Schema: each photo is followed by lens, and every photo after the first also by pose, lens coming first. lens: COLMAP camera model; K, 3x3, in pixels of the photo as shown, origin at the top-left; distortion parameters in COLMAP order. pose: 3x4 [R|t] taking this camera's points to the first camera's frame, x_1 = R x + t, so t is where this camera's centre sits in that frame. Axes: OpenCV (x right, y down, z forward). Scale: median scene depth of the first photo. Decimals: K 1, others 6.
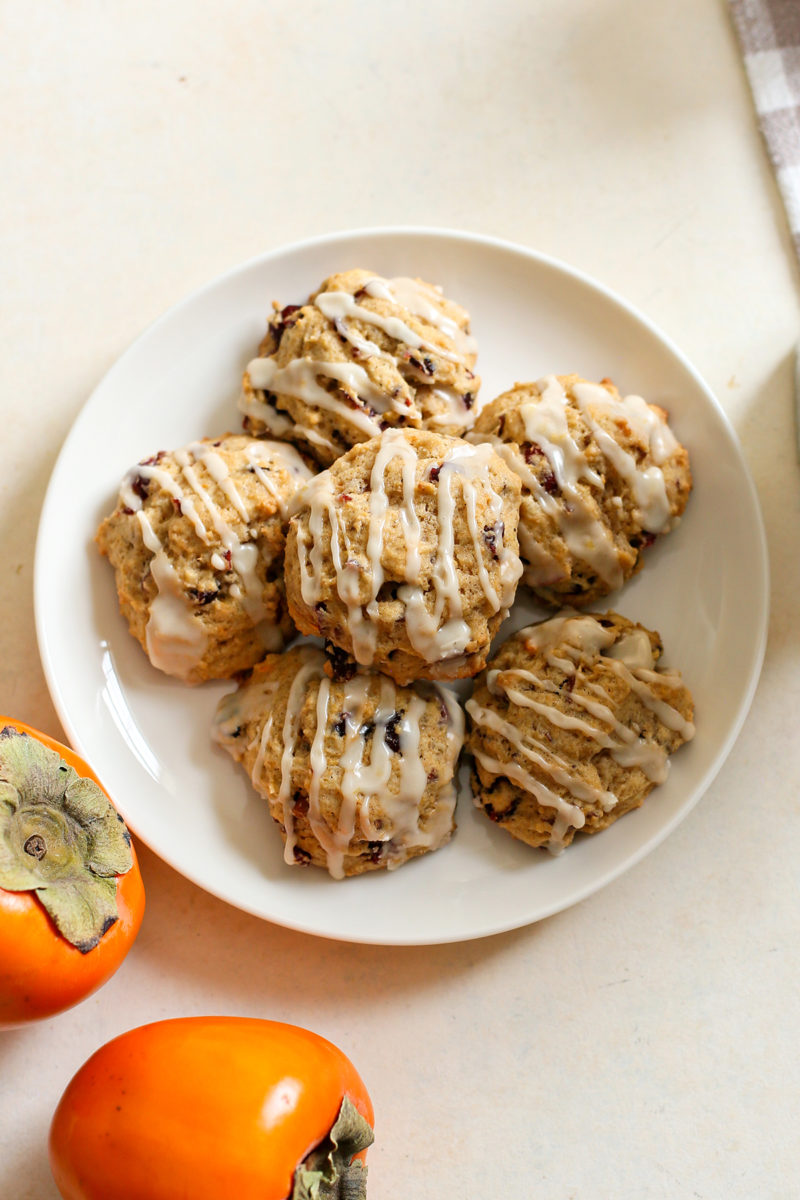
lens RADIAL K [[4168.9, 0, 321.4], [0, 4168.9, 599.4], [0, 0, 1]] dist [0.056342, -2.982456]
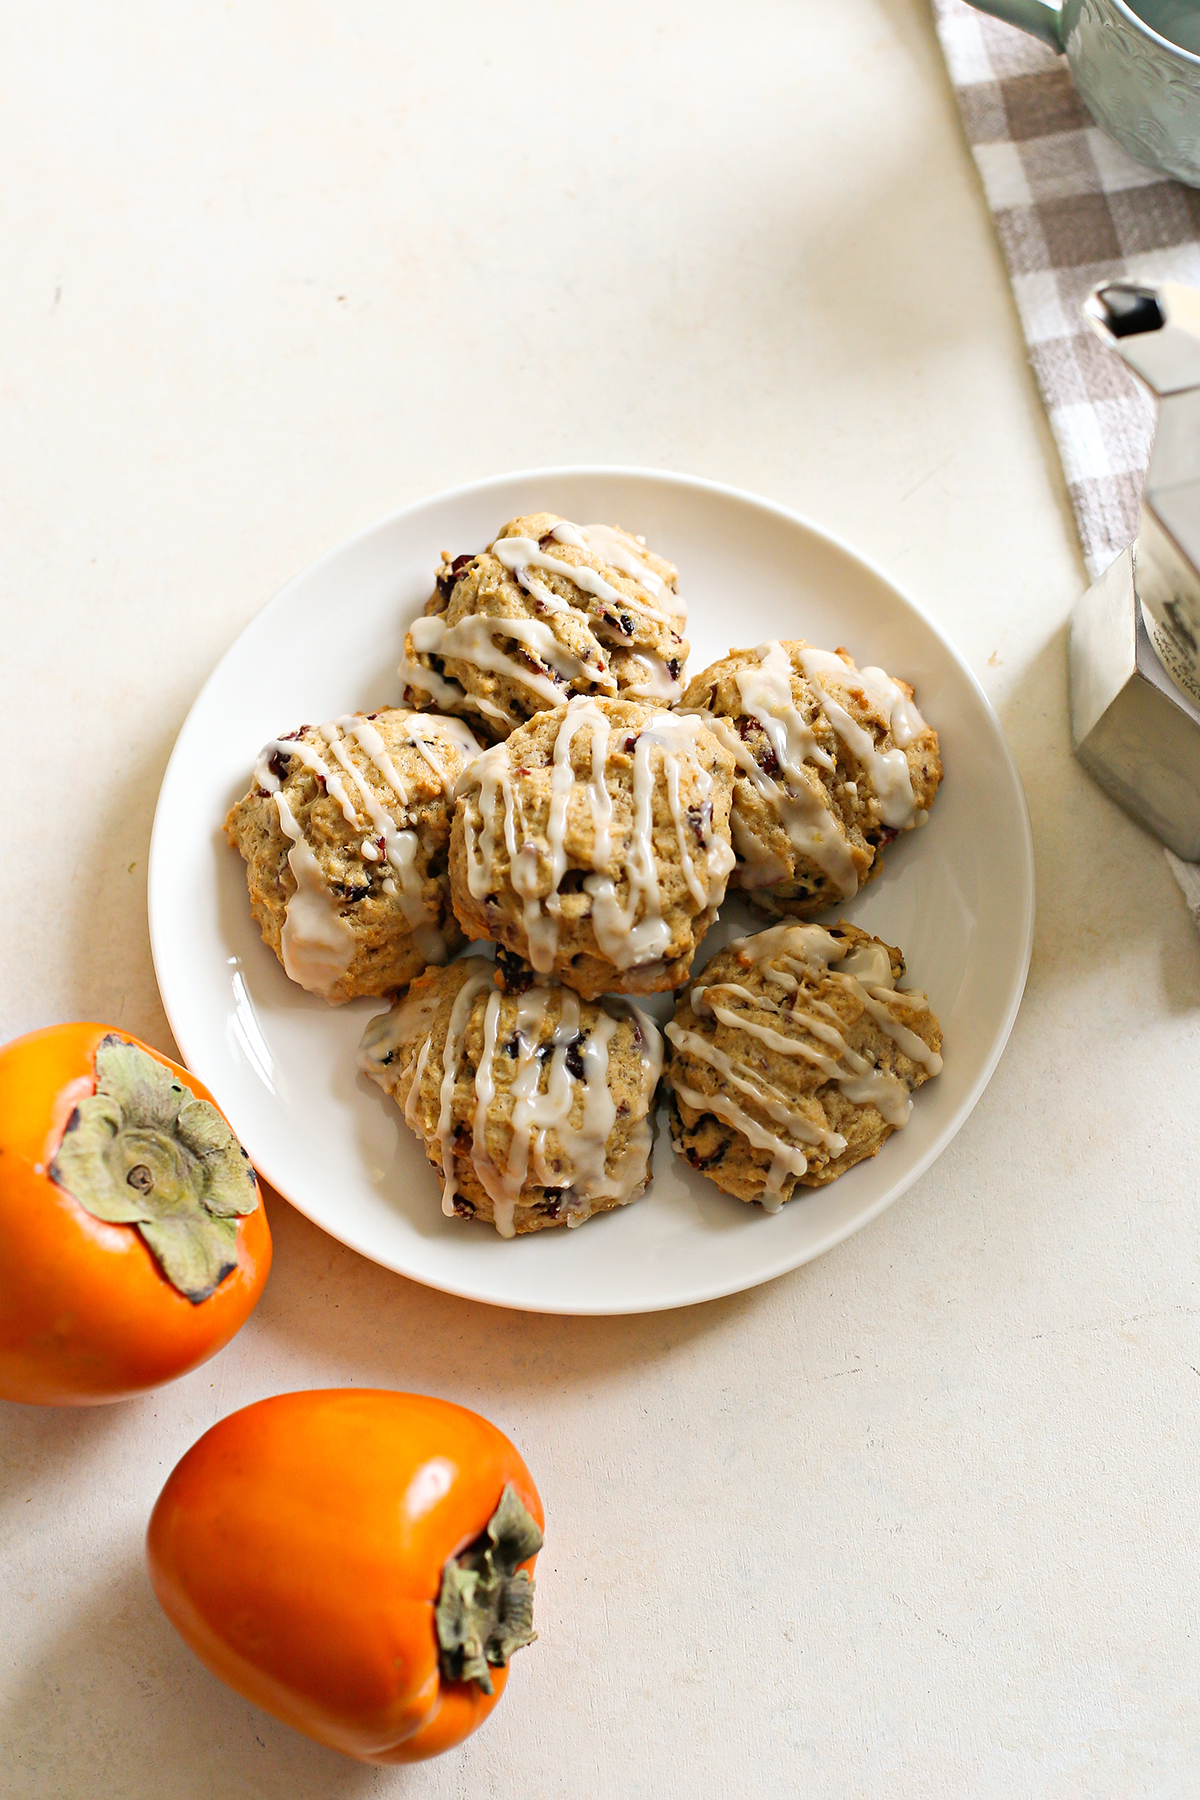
lens RADIAL K [[6253.3, 0, 482.1], [0, 6253.3, 899.2], [0, 0, 1]] dist [0.056342, -2.982456]
pose [[0.999490, 0.015252, -0.028038, 0.032823], [-0.019370, 0.988031, -0.153031, 0.191065], [0.025369, 0.153496, 0.987824, -0.230572]]
